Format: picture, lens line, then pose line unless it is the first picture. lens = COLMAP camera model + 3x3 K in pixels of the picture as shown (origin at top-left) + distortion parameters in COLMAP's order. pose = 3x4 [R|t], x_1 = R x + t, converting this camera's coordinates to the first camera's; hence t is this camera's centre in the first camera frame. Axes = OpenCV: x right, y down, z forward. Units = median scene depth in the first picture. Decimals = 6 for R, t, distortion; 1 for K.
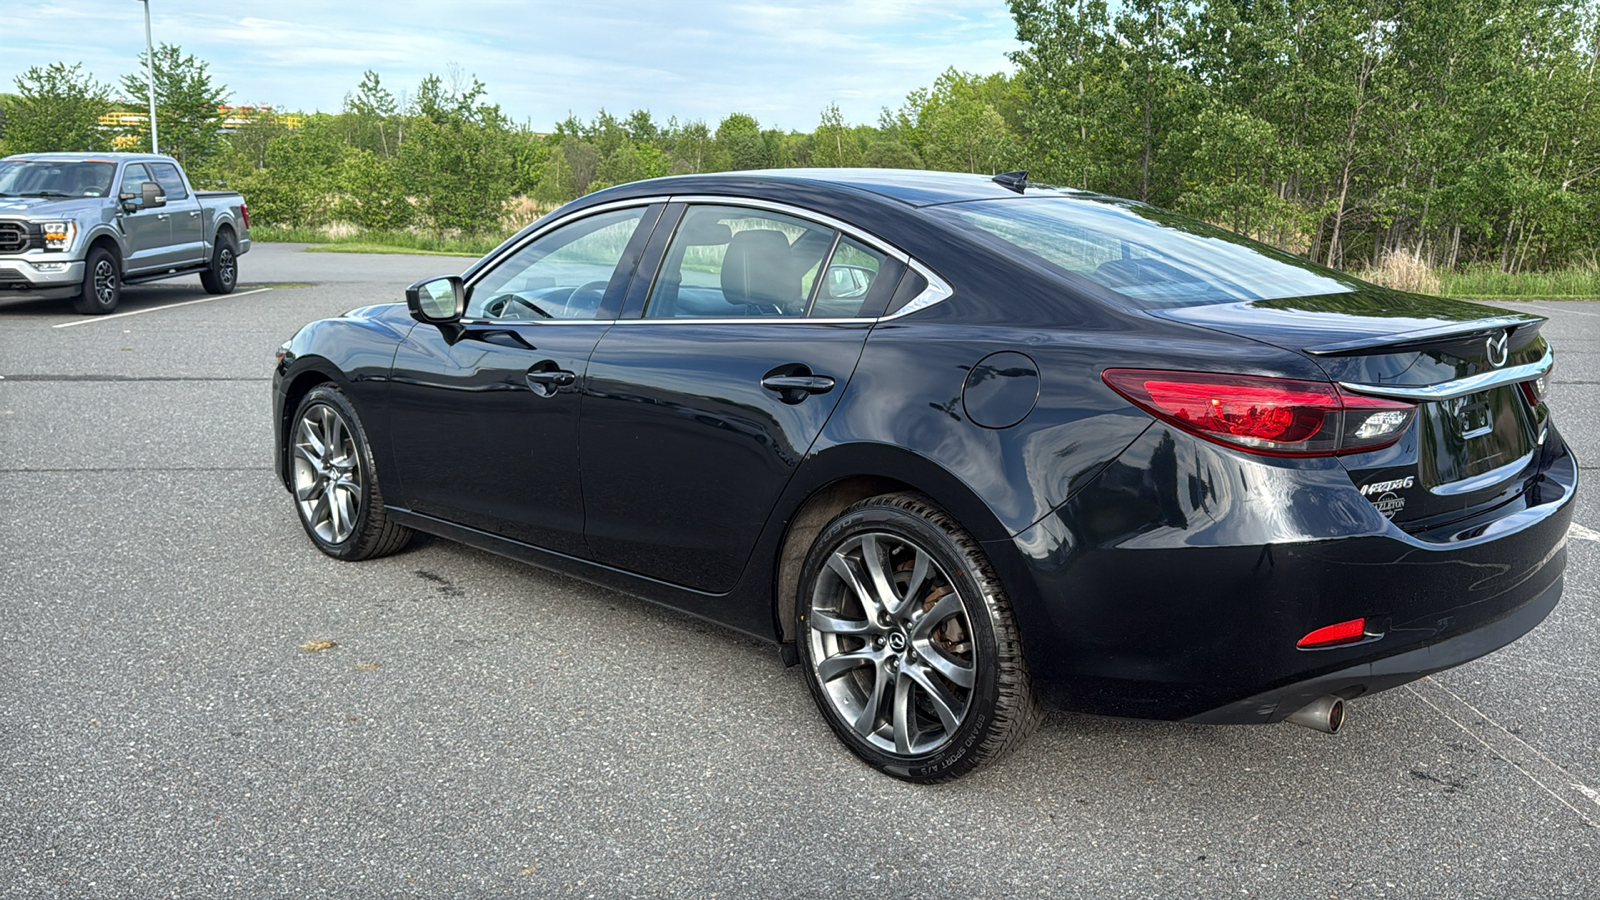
lens RADIAL K [[1375.5, 0, 826.4], [0, 1375.5, 454.7], [0, 0, 1]] dist [0.130100, -0.222945]
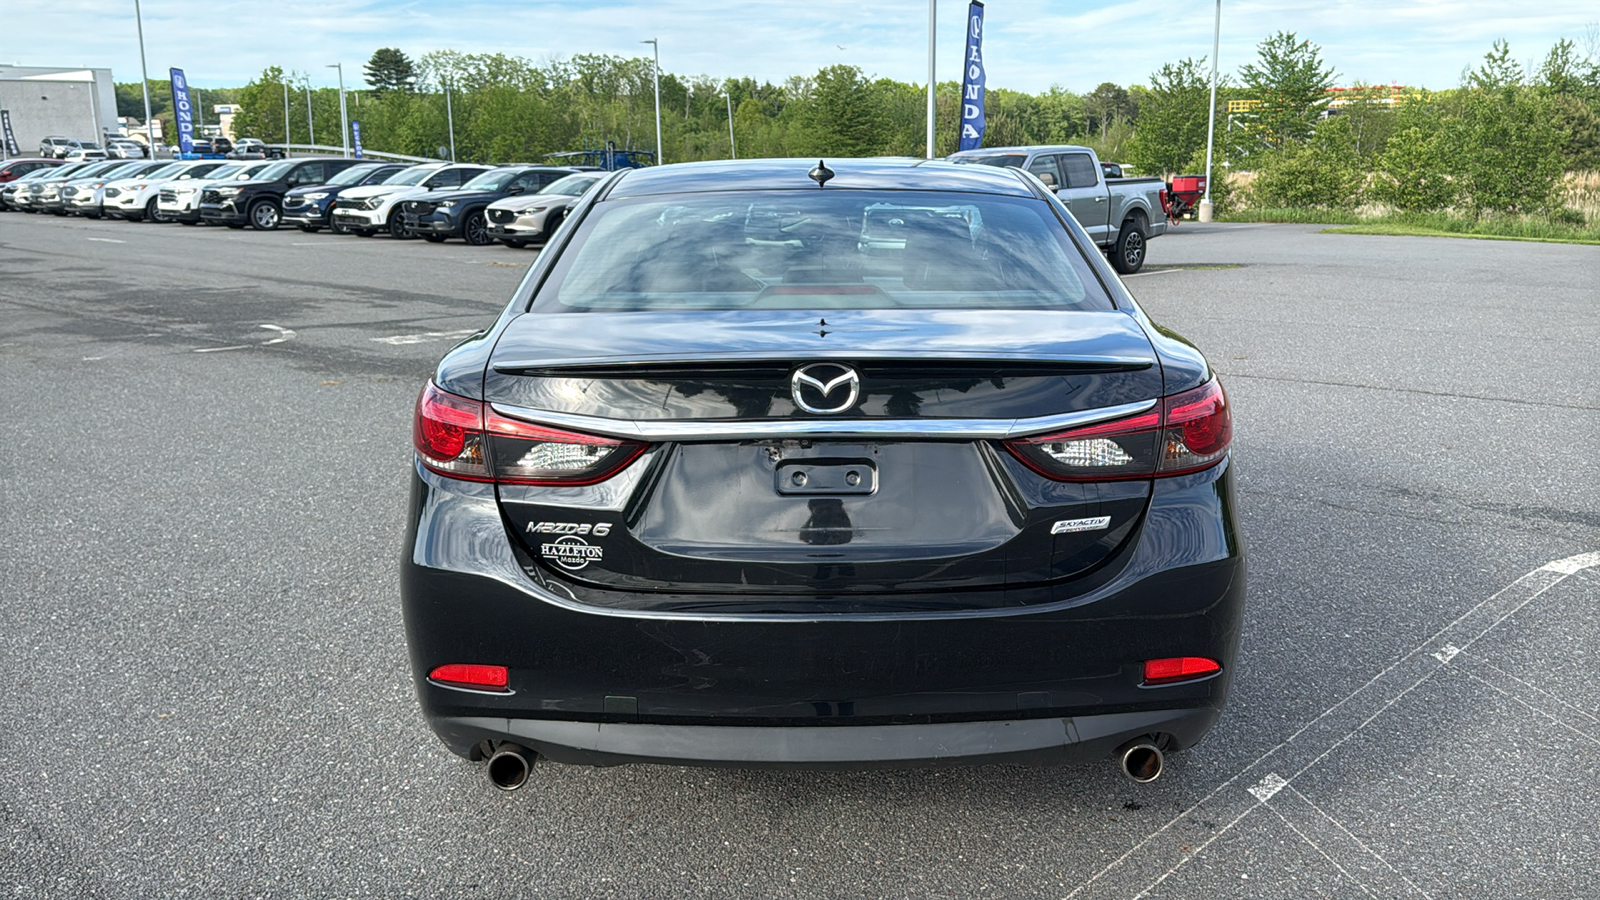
lens RADIAL K [[1375.5, 0, 819.7], [0, 1375.5, 472.4], [0, 0, 1]] dist [0.130100, -0.222945]
pose [[0.711081, 0.131511, -0.690702, 0.107951], [-0.113446, 0.990940, 0.071884, -0.009031], [0.693898, 0.027242, 0.719558, 0.047361]]
